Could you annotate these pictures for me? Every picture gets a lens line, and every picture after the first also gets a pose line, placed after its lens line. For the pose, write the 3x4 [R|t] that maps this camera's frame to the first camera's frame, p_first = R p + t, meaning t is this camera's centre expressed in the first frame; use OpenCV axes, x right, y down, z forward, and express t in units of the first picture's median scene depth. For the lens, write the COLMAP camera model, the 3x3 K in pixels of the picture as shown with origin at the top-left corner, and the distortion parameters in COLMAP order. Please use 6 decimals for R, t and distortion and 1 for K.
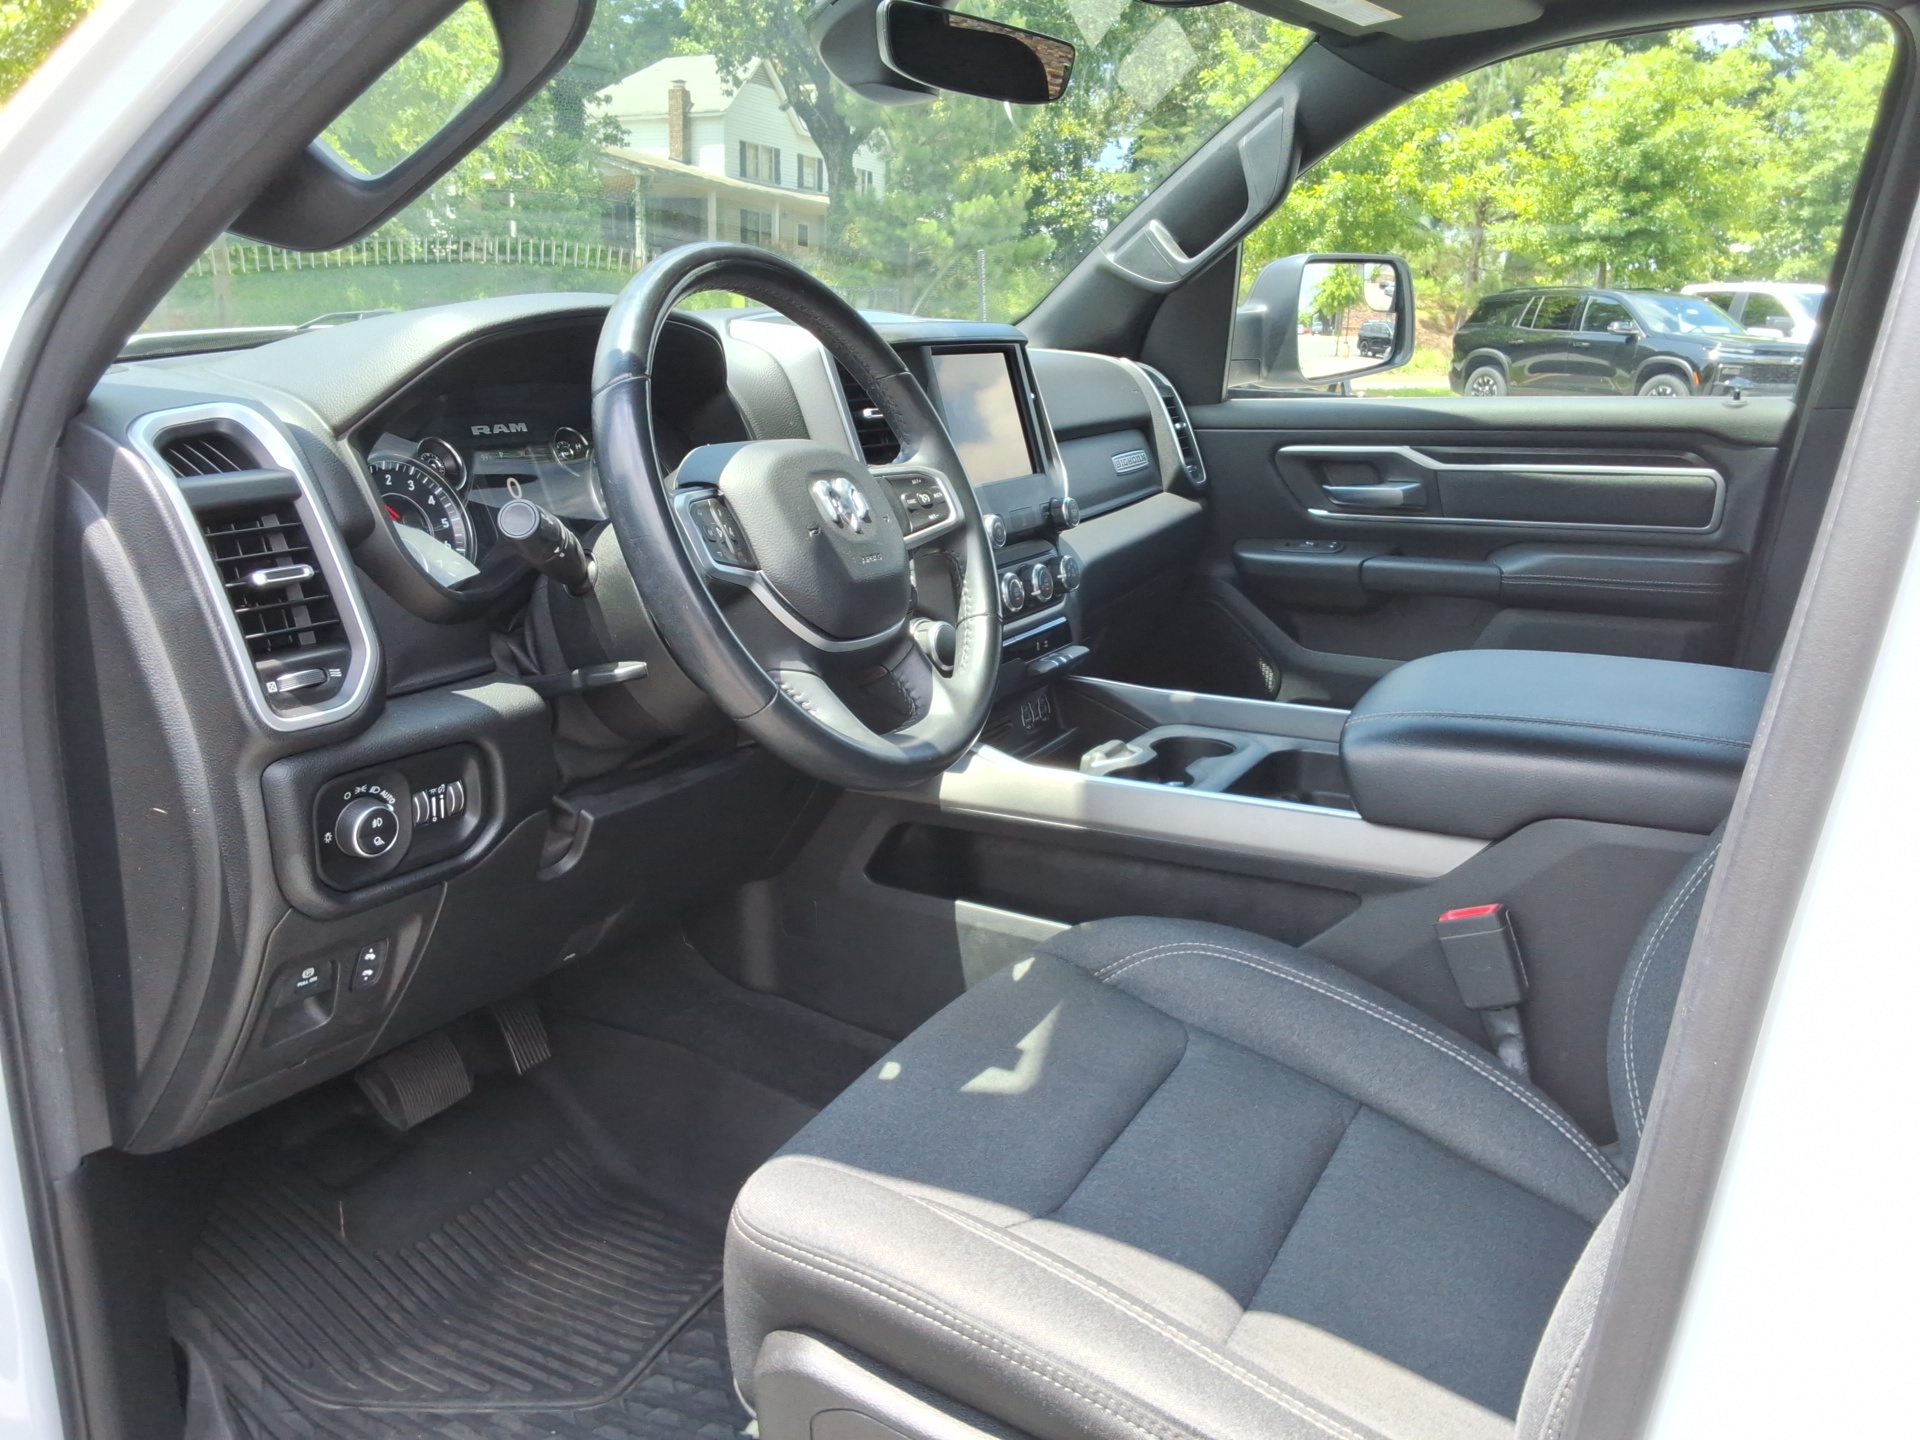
lens RADIAL K [[1565.2, 0, 973.6], [0, 1565.2, 686.1], [0, 0, 1]] dist [0.112767, -0.176845]
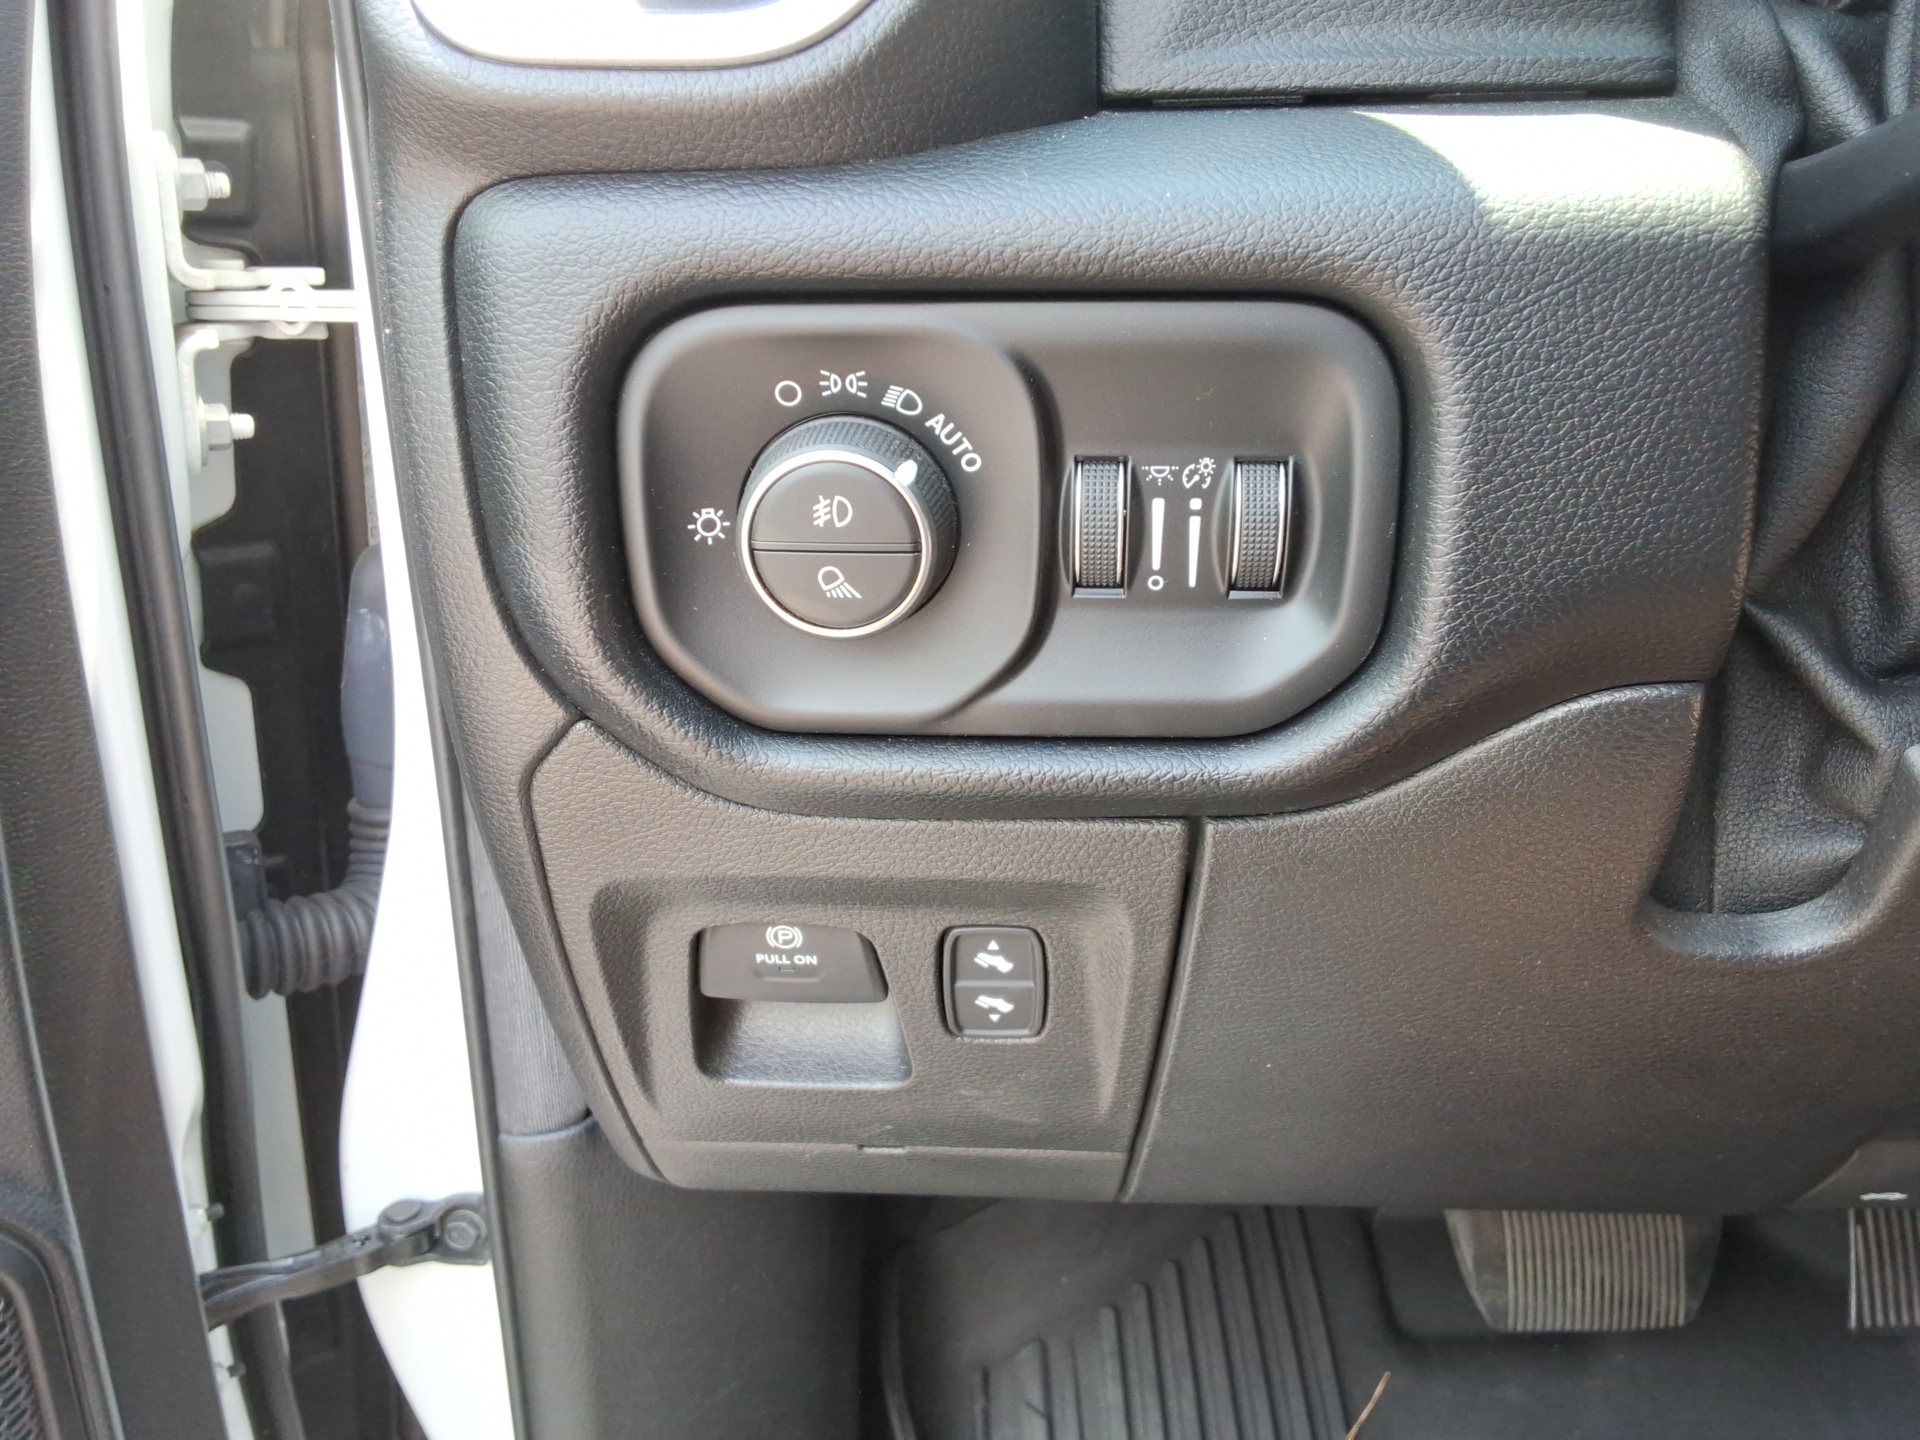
lens RADIAL K [[1542.3, 0, 968.5], [0, 1542.3, 710.3], [0, 0, 1]] dist [0.118780, -0.179653]
pose [[0.488288, 0.264763, -0.831550, -0.125845], [-0.191487, 0.962151, 0.193905, 0.057327], [0.851415, 0.064550, 0.520505, 0.795292]]
